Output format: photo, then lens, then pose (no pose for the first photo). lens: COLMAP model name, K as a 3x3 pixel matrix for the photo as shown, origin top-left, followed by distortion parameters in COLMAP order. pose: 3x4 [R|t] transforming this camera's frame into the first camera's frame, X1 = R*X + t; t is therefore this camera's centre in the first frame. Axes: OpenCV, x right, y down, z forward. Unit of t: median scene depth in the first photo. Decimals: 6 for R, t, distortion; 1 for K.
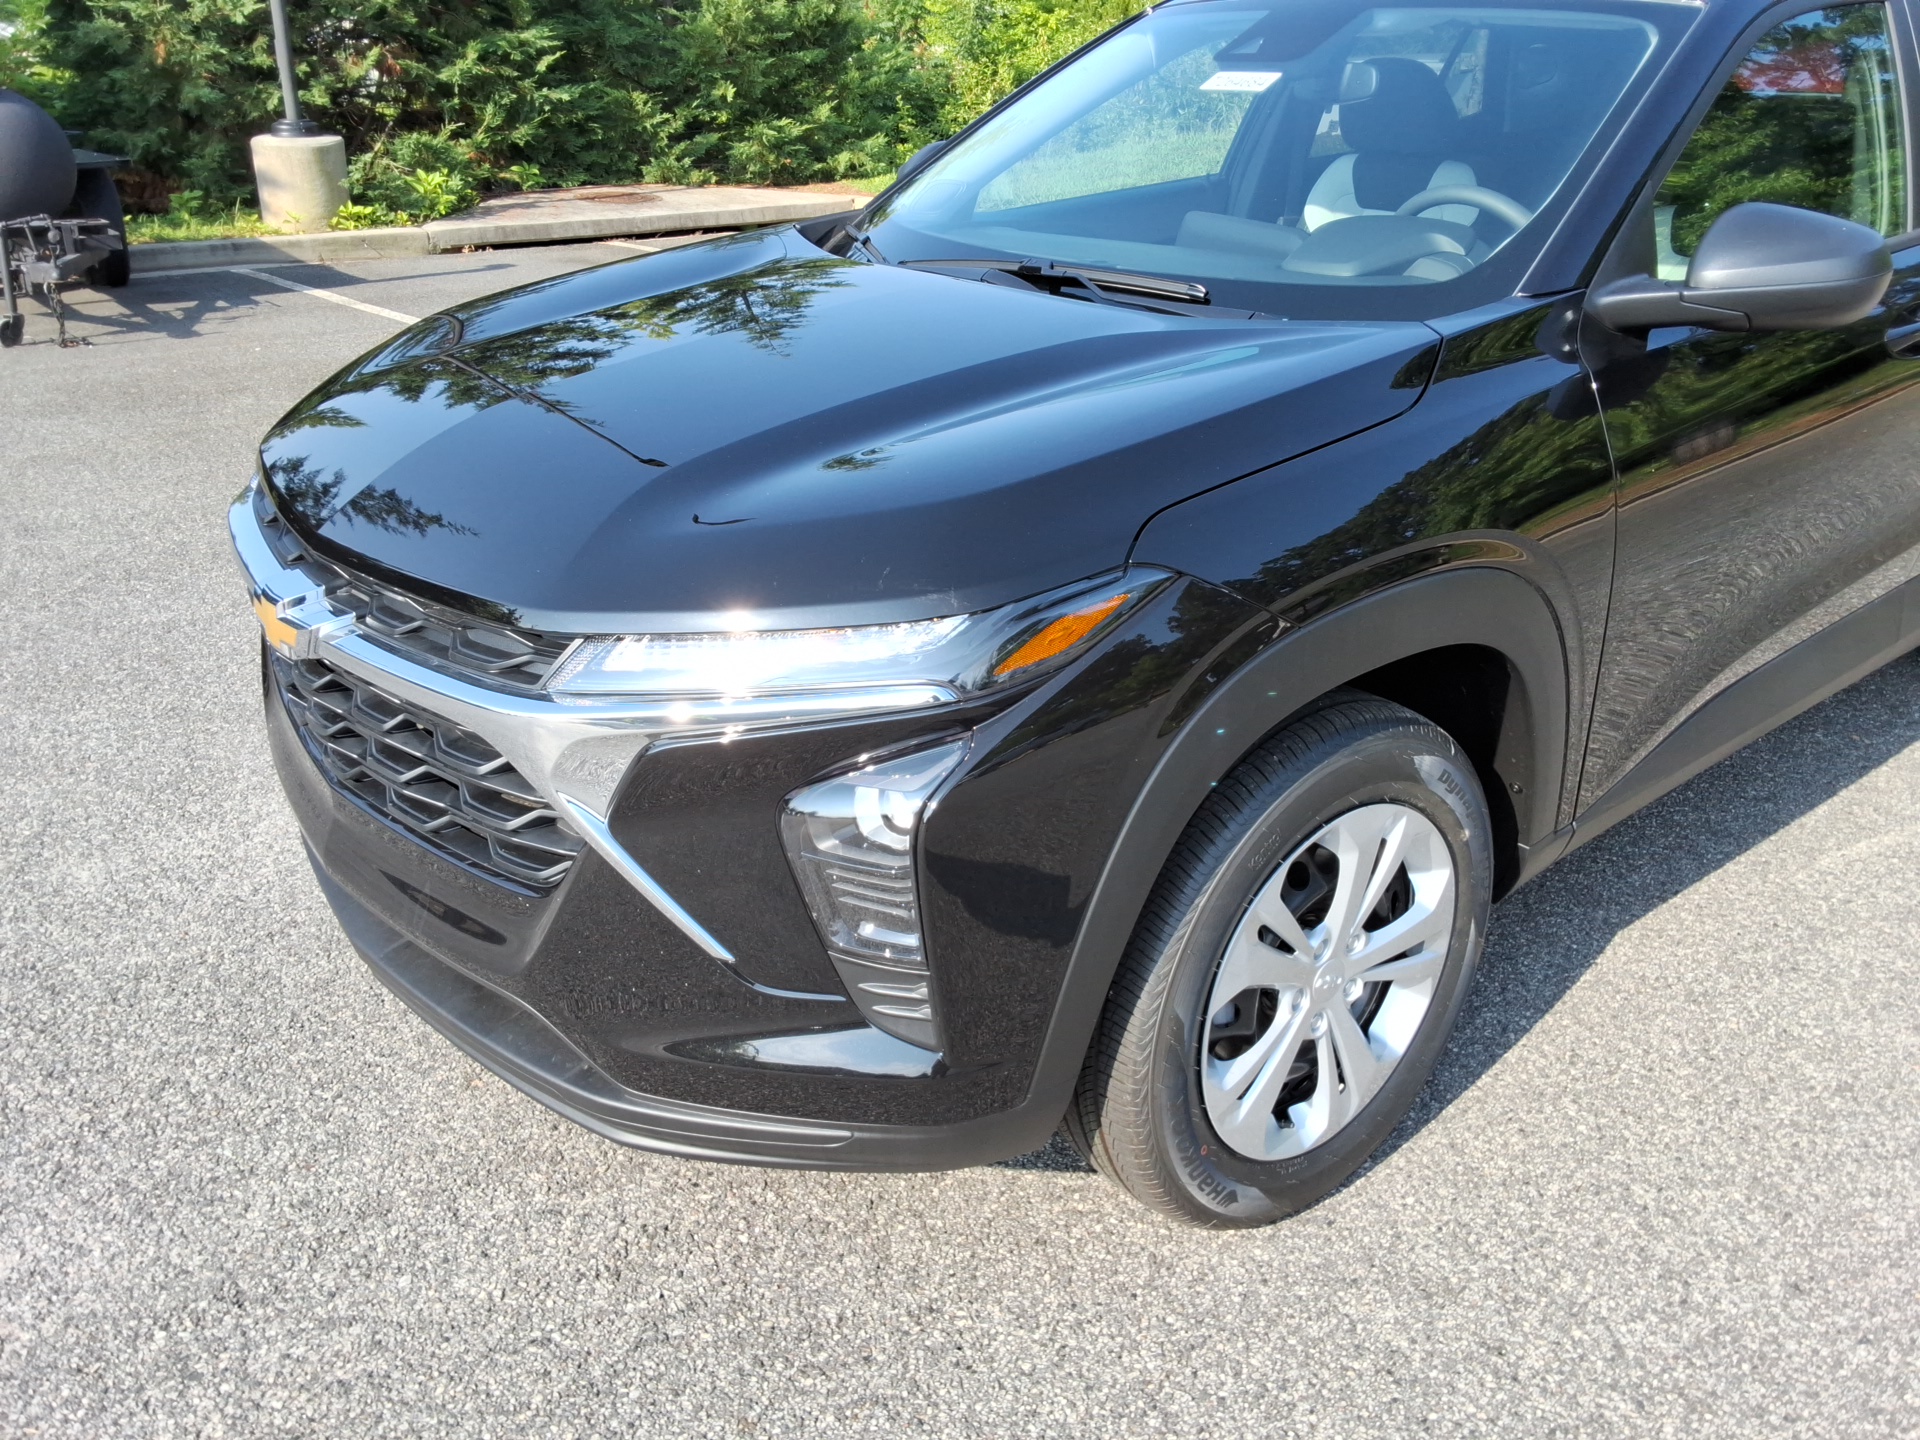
lens RADIAL K [[1540.5, 0, 982.1], [0, 1540.5, 709.6], [0, 0, 1]] dist [0.093098, -0.148229]
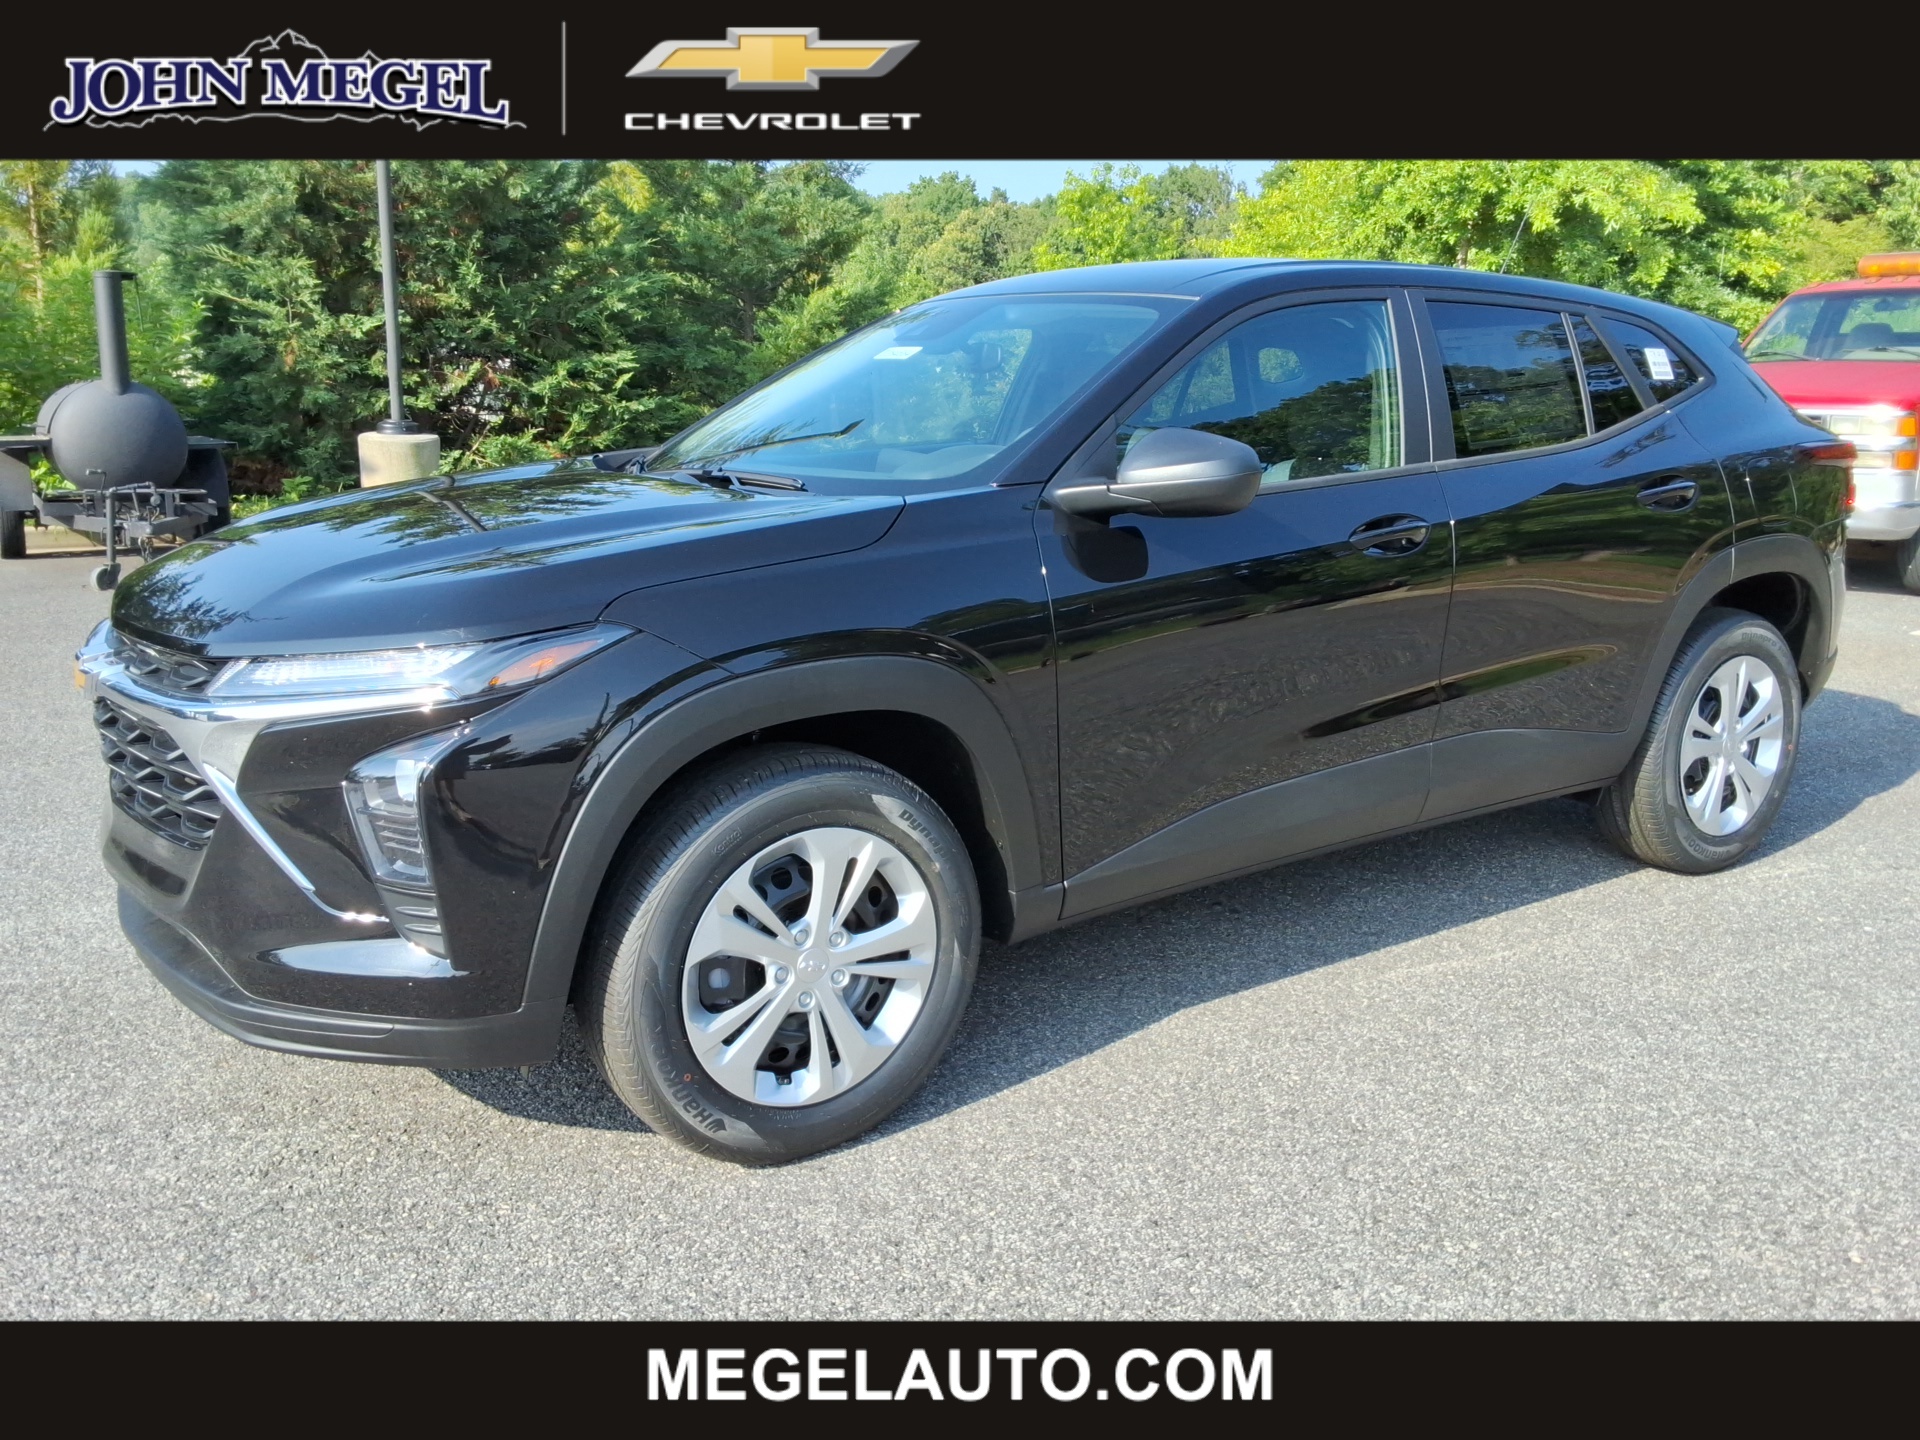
lens RADIAL K [[1535.8, 0, 982.8], [0, 1535.8, 716.4], [0, 0, 1]] dist [0.115201, -0.194393]
pose [[0.997125, 0.028573, -0.070181, 0.405208], [-0.041371, 0.981241, -0.188296, 0.185046], [0.063485, 0.190658, 0.979601, -0.292967]]
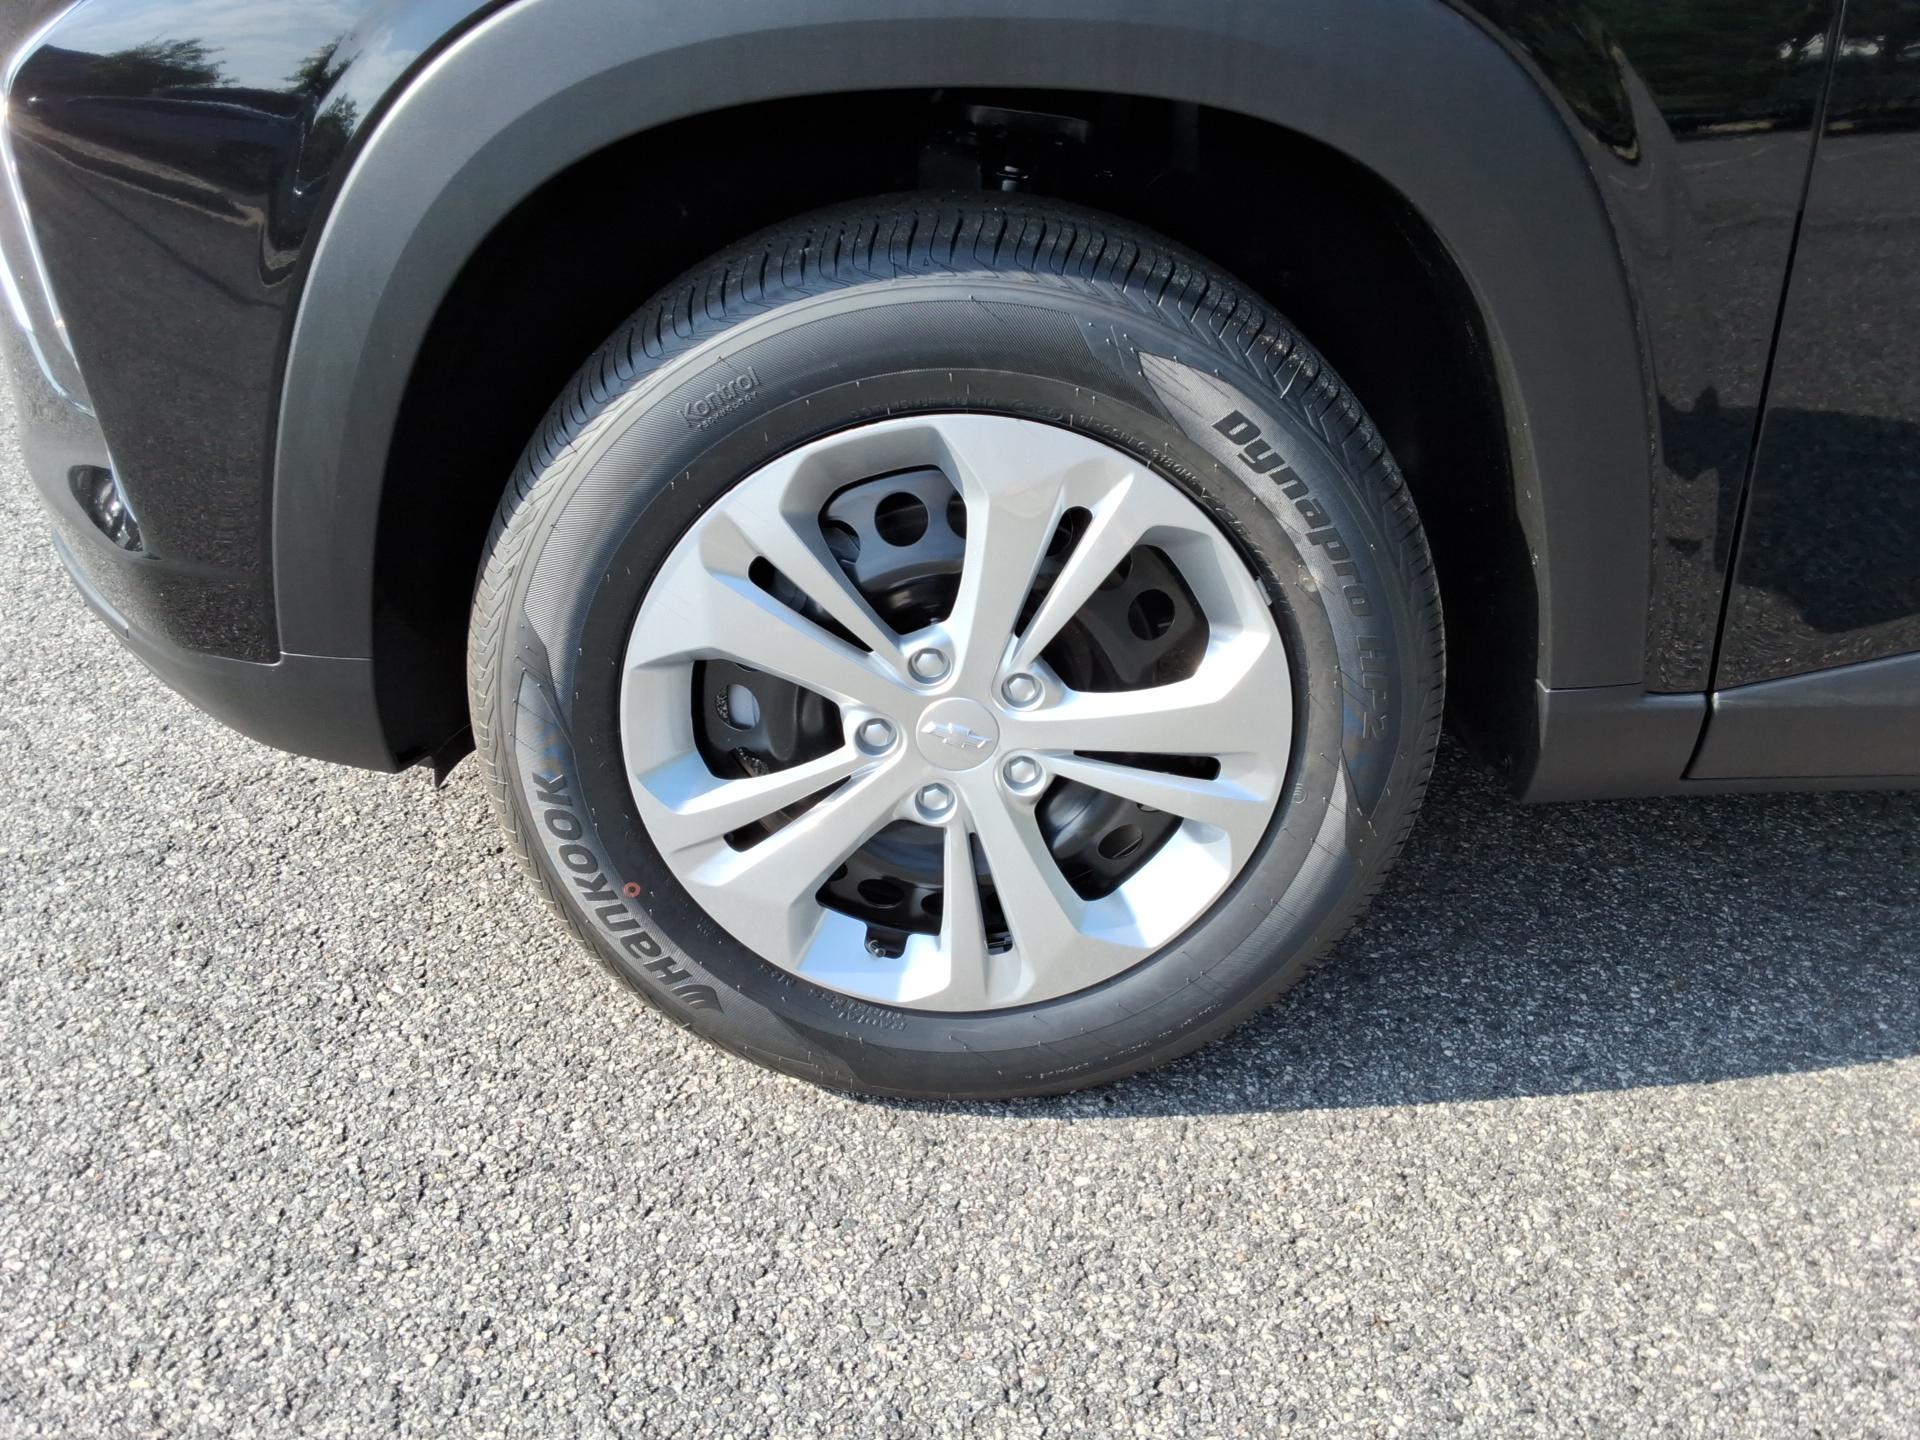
lens RADIAL K [[1592.7, 0, 960.0], [0, 1592.7, 720.0], [0, 0, 1]] dist [0.083497, -0.153516]
pose [[0.775592, 0.318944, -0.544731, 0.483237], [-0.280781, 0.947203, 0.154816, 0.069541], [0.565348, 0.032876, 0.824197, 0.458569]]
